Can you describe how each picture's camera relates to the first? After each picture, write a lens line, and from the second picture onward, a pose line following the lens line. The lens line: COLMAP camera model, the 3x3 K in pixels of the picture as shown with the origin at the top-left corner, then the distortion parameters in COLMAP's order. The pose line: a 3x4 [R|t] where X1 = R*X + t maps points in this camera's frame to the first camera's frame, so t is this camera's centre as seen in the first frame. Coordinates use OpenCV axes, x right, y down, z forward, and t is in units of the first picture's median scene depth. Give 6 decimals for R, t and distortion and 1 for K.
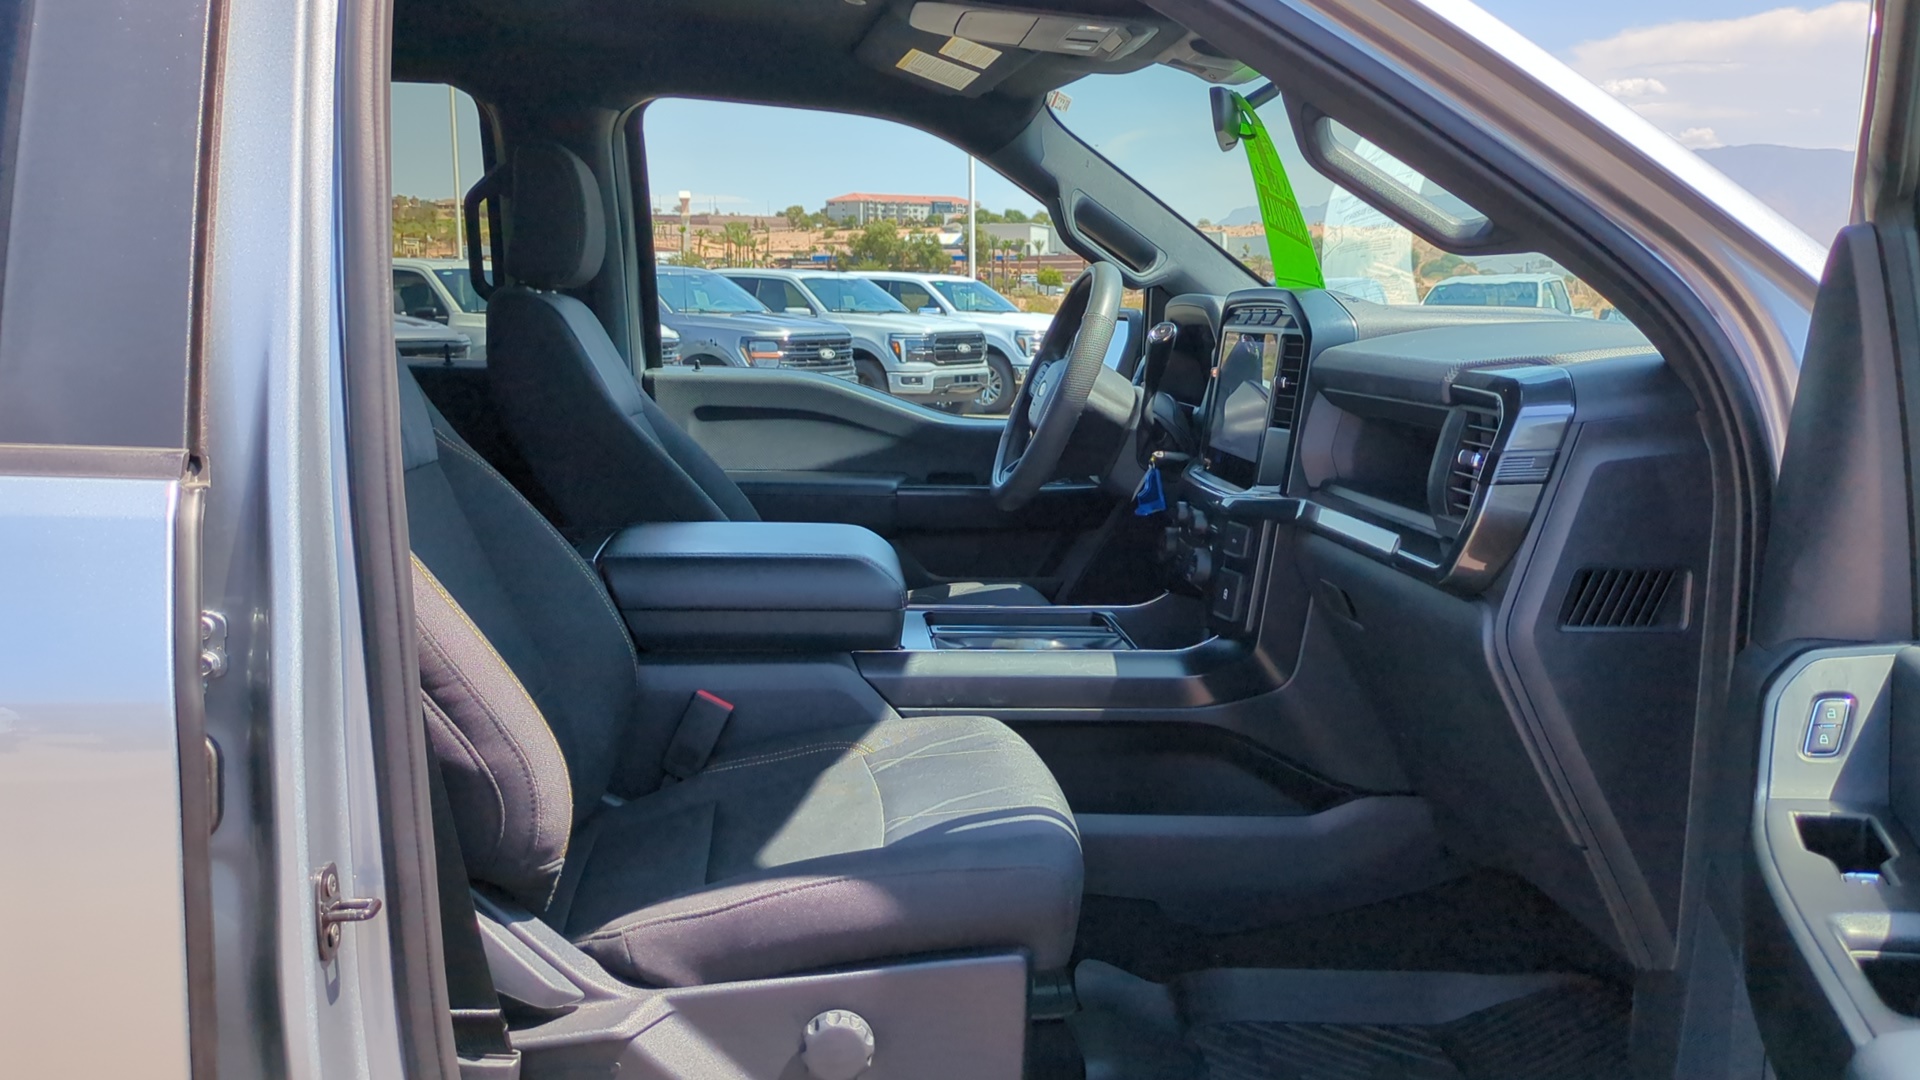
lens RADIAL K [[1650.7, 0, 1004.4], [0, 1650.7, 539.1], [0, 0, 1]] dist [0.057304, -0.075821]
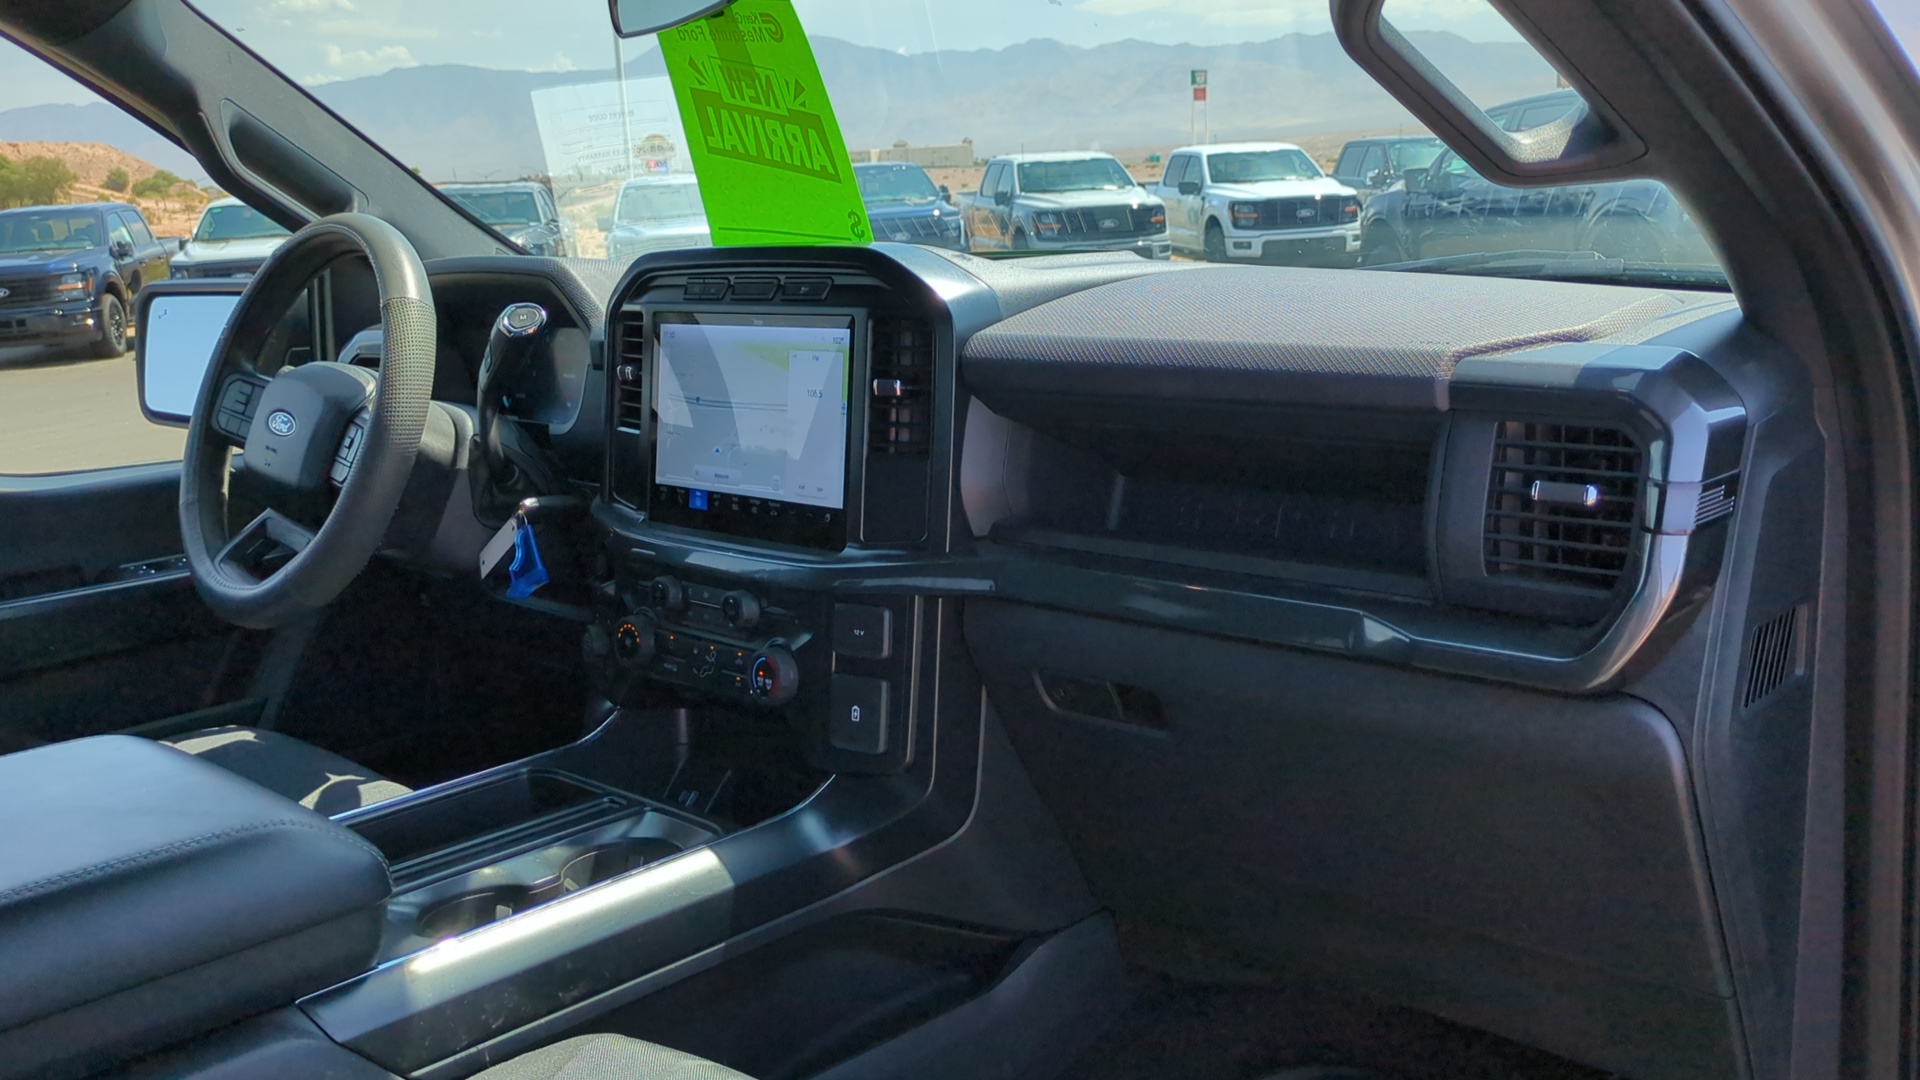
lens RADIAL K [[1650.7, 0, 968.1], [0, 1650.7, 538.6], [0, 0, 1]] dist [0.057304, -0.075821]
pose [[0.761303, -0.169883, 0.625745, -0.193483], [0.140732, 0.985354, 0.096294, -0.076898], [-0.632939, 0.014754, 0.774061, 0.373283]]
